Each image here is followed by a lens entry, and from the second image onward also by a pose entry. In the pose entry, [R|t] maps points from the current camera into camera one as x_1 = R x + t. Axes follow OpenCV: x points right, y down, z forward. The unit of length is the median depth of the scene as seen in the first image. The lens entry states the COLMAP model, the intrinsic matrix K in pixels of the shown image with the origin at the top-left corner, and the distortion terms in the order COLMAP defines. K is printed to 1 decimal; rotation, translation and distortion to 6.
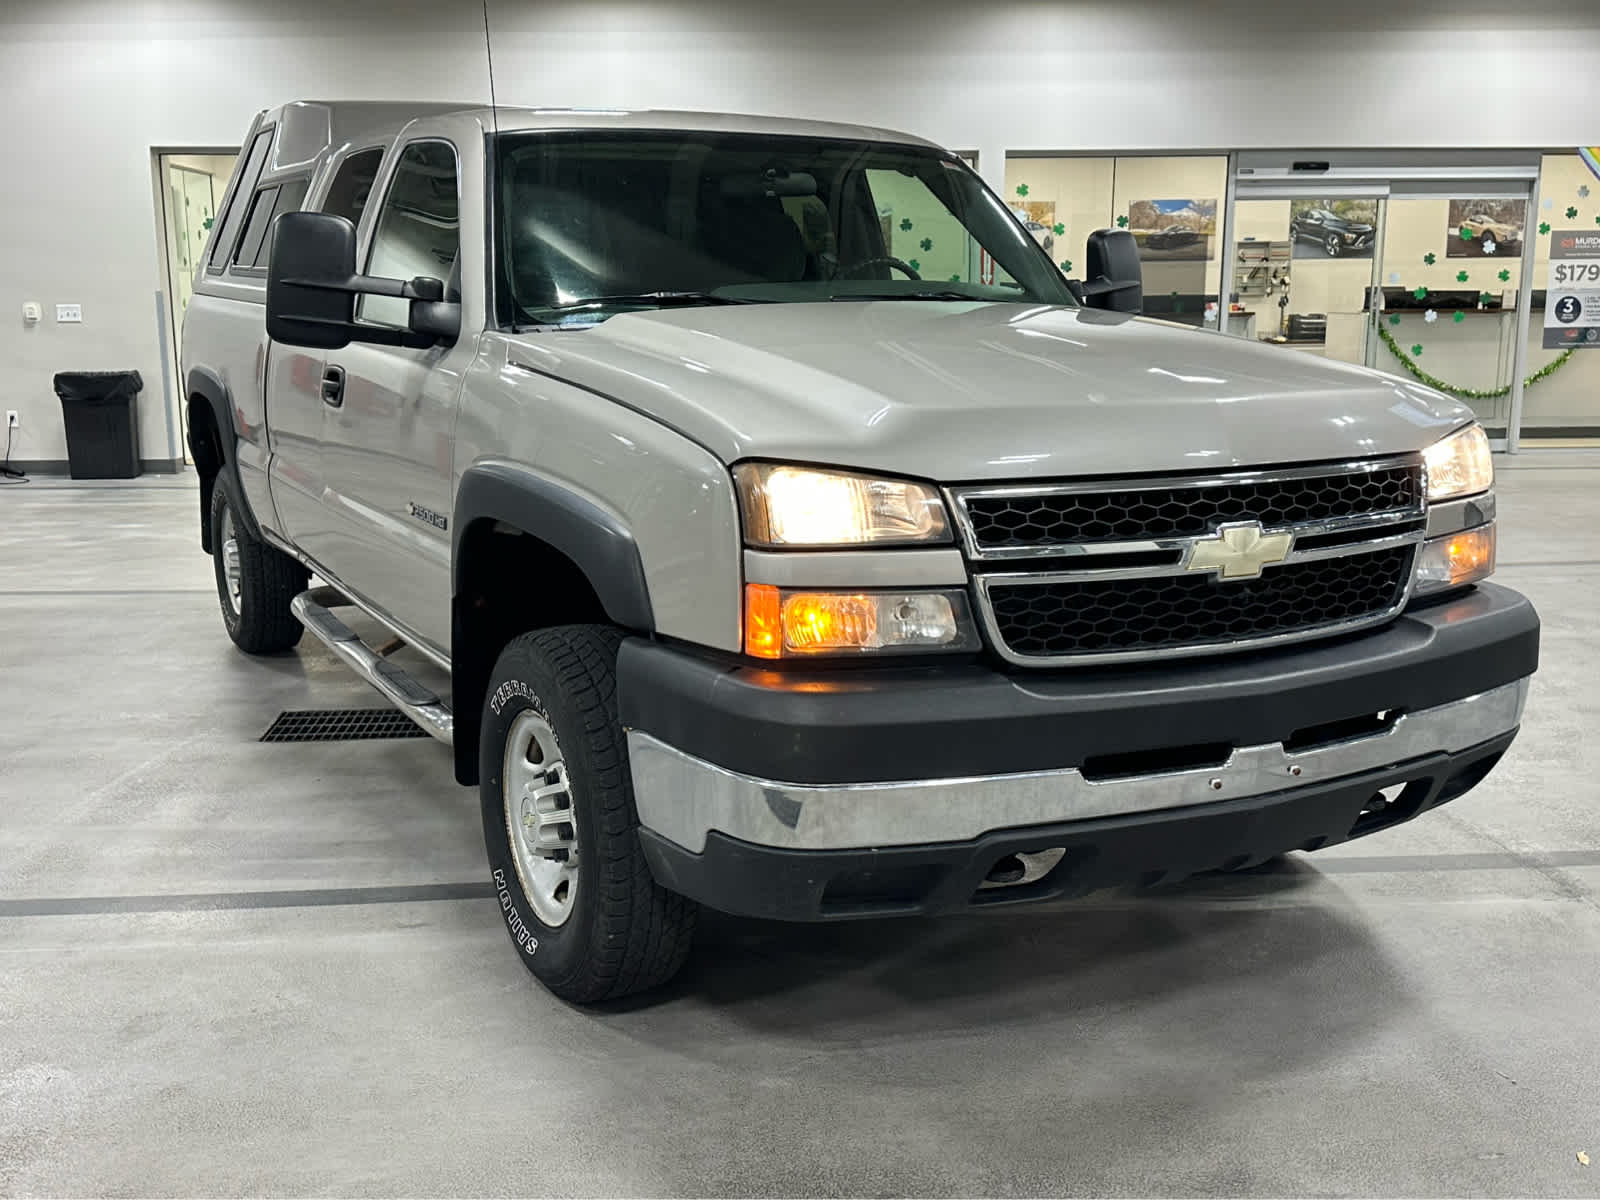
lens RADIAL K [[1610.6, 0, 789.7], [0, 1610.6, 608.5], [0, 0, 1]] dist [0.200370, -0.421160]
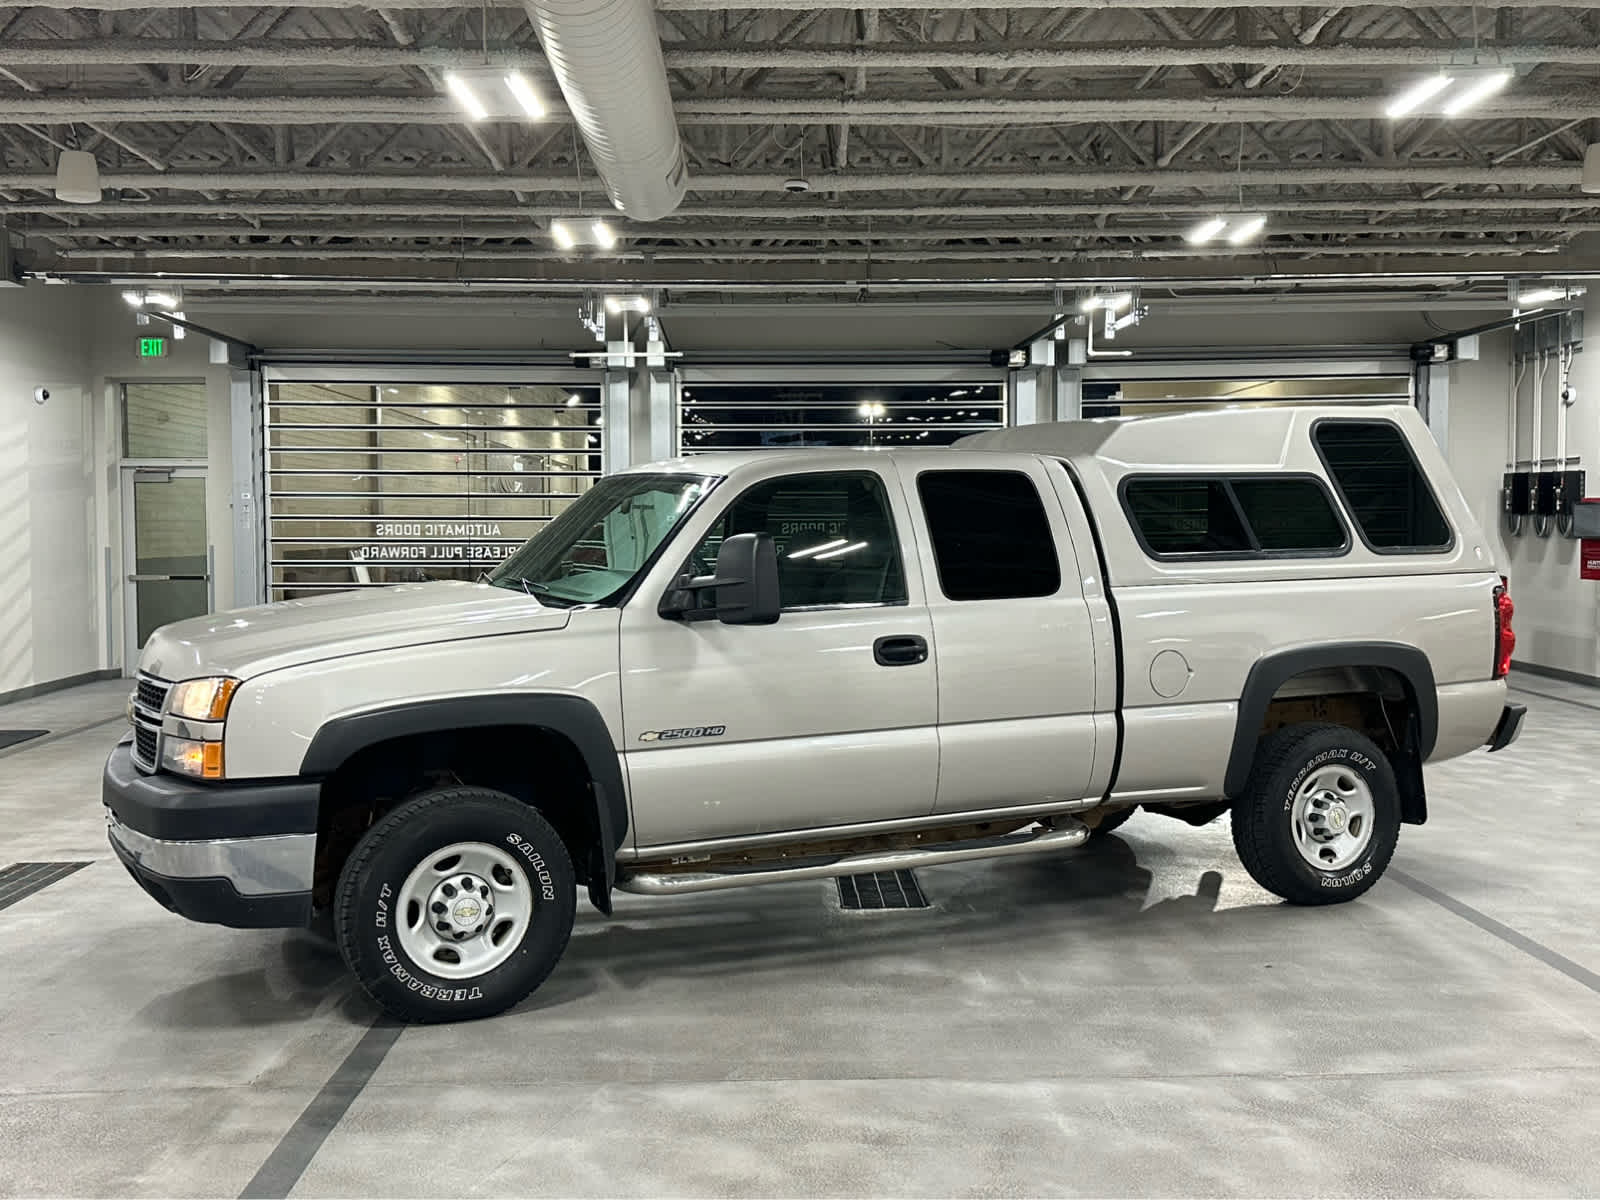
lens RADIAL K [[1610.6, 0, 789.7], [0, 1610.6, 608.5], [0, 0, 1]] dist [0.200370, -0.421160]
pose [[-0.059125, 0.053354, -0.996824, 2.171878], [-0.191945, 0.979330, 0.063802, -0.426656], [0.979623, 0.195108, -0.047662, 1.816723]]
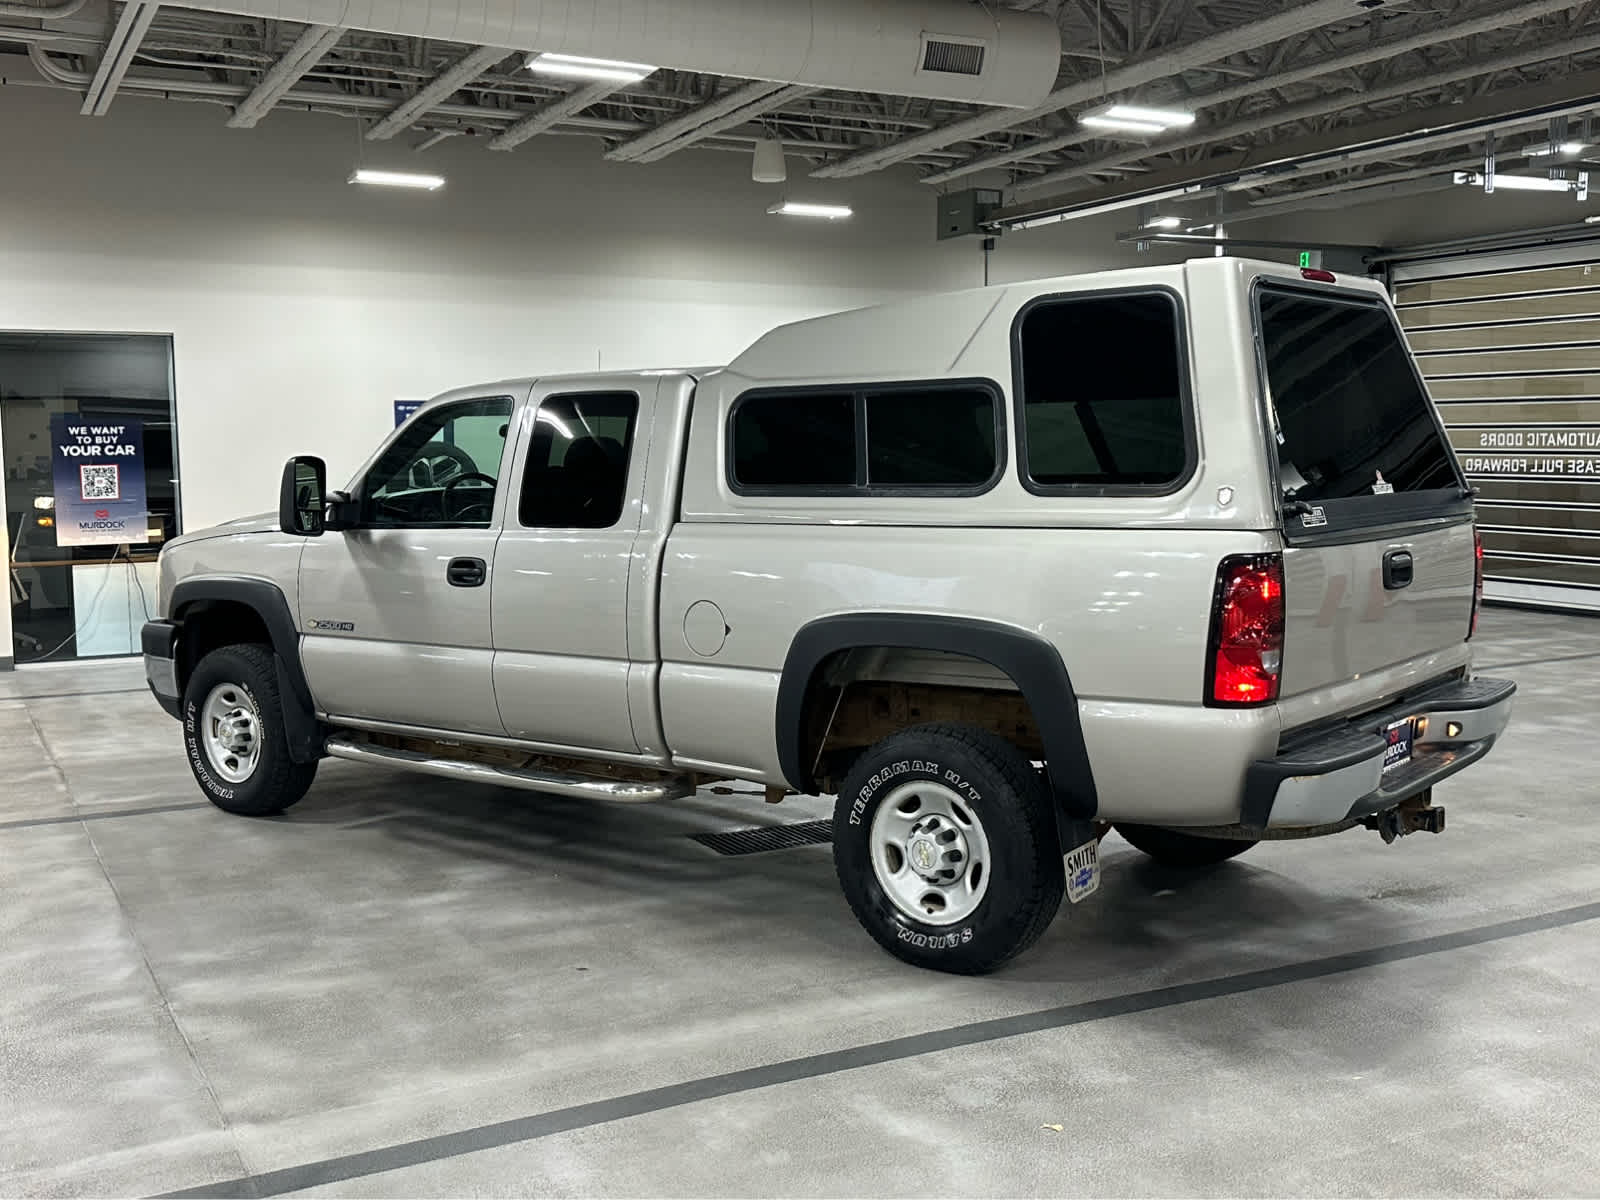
lens RADIAL K [[1610.6, 0, 789.7], [0, 1610.6, 608.5], [0, 0, 1]] dist [0.200370, -0.421160]
pose [[-0.919741, 0.049536, -0.389389, 0.590733], [-0.067310, 0.957408, 0.280783, -0.843866], [0.386713, 0.284457, -0.877233, 3.878020]]
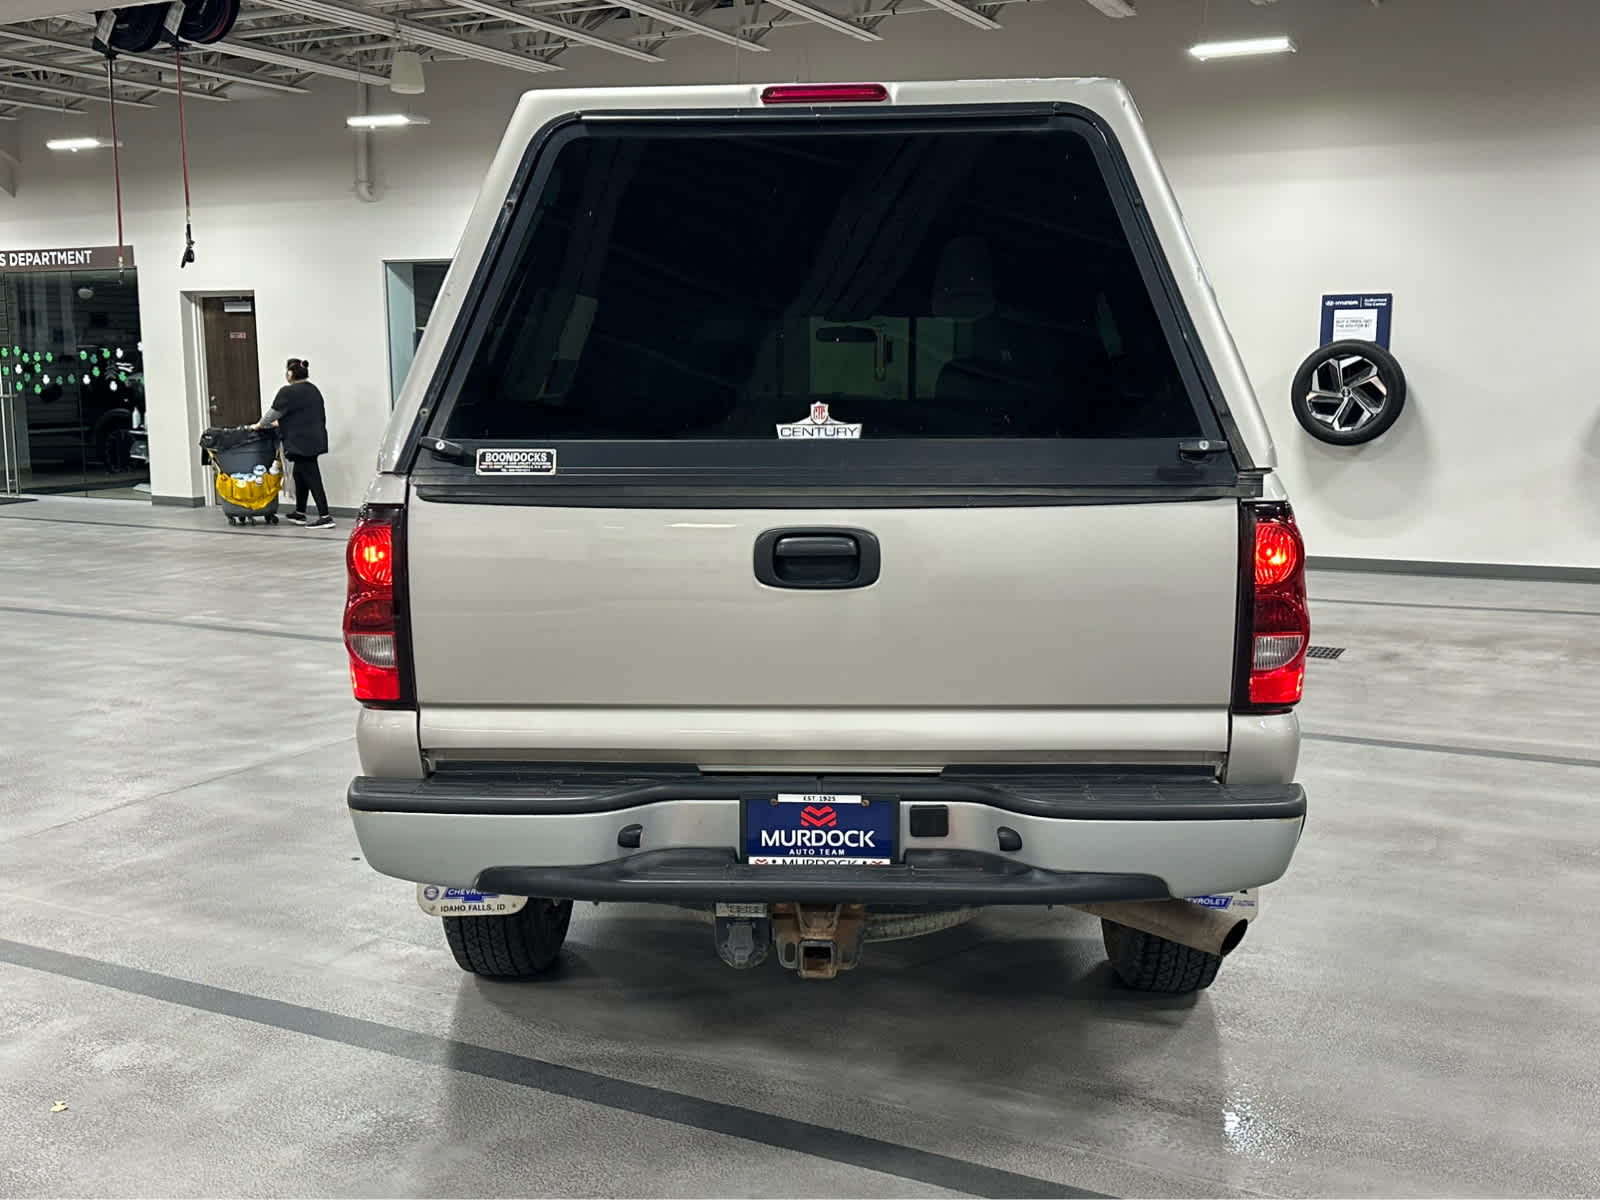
lens RADIAL K [[1610.6, 0, 789.7], [0, 1610.6, 608.5], [0, 0, 1]] dist [0.200370, -0.421160]
pose [[-0.854634, -0.074015, 0.513929, -1.166213], [0.109316, 0.941955, 0.317445, -0.757452], [-0.507593, 0.327480, -0.796935, 3.490969]]
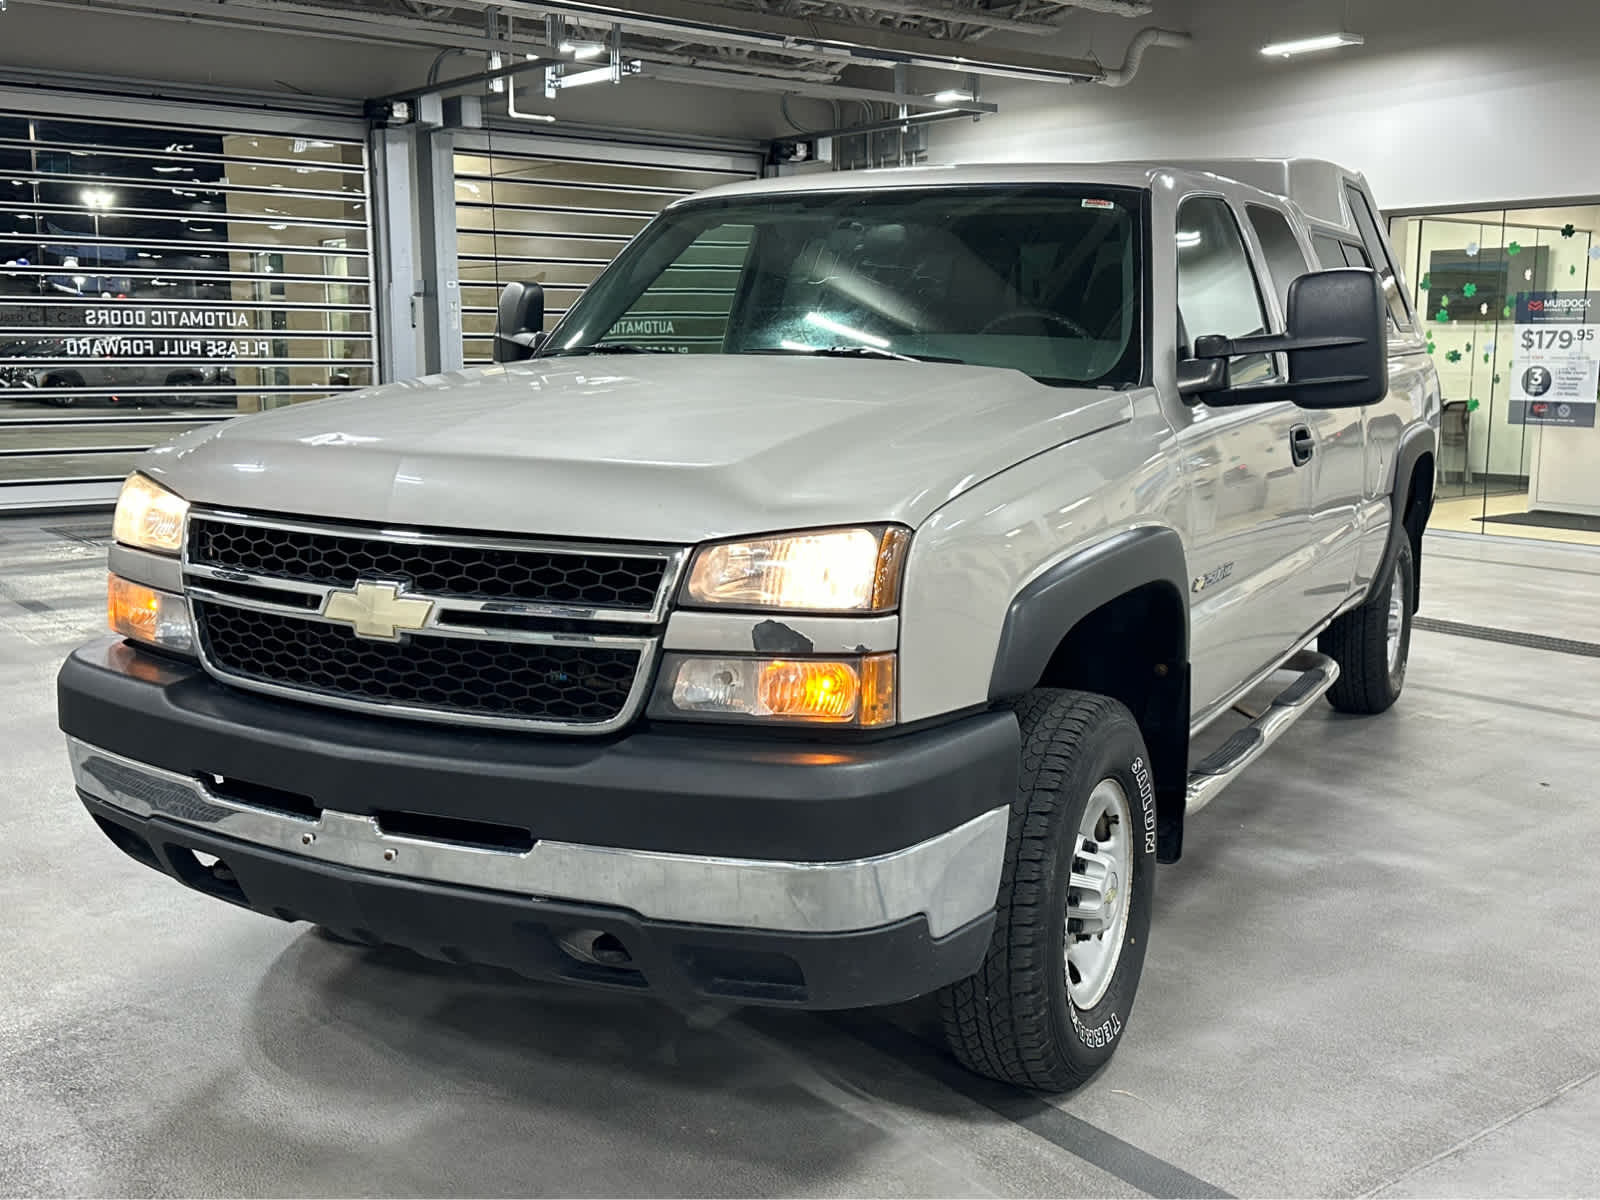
lens RADIAL K [[1610.6, 0, 789.7], [0, 1610.6, 608.5], [0, 0, 1]] dist [0.200370, -0.421160]
pose [[0.546817, 0.137246, -0.825926, 1.167458], [-0.169354, 0.984213, 0.051425, -0.122850], [0.819945, 0.111754, 0.561428, 0.647926]]
